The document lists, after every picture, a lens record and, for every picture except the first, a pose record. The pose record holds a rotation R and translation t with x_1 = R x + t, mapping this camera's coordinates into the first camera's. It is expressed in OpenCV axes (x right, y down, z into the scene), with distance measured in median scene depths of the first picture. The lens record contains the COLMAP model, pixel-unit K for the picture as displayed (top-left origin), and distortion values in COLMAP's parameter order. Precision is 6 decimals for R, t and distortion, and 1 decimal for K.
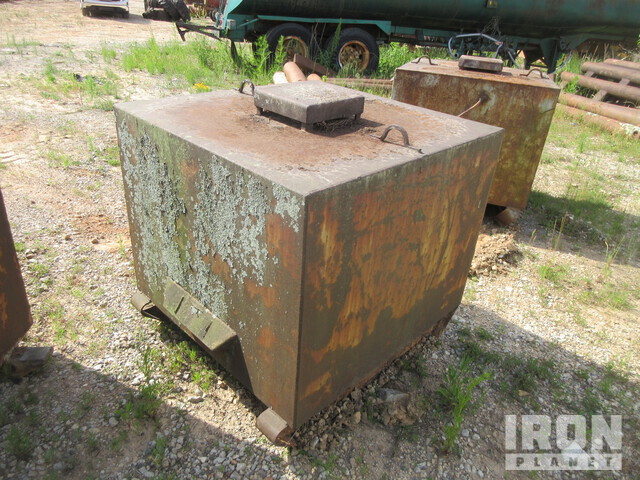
lens RADIAL K [[477.3, 0, 319.3], [0, 477.3, 238.9], [0, 0, 1]] dist [0.008923, -0.004863]
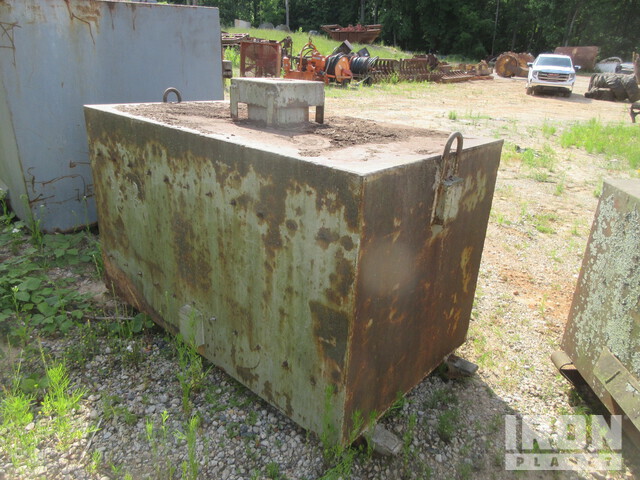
lens RADIAL K [[477.3, 0, 319.9], [0, 477.3, 241.9], [0, 0, 1]] dist [0.008923, -0.004863]
pose [[0.699456, 0.230979, -0.676321, -0.068137], [-0.319851, 0.947440, -0.007219, 0.046049], [0.639106, 0.221371, 0.736572, -0.128657]]
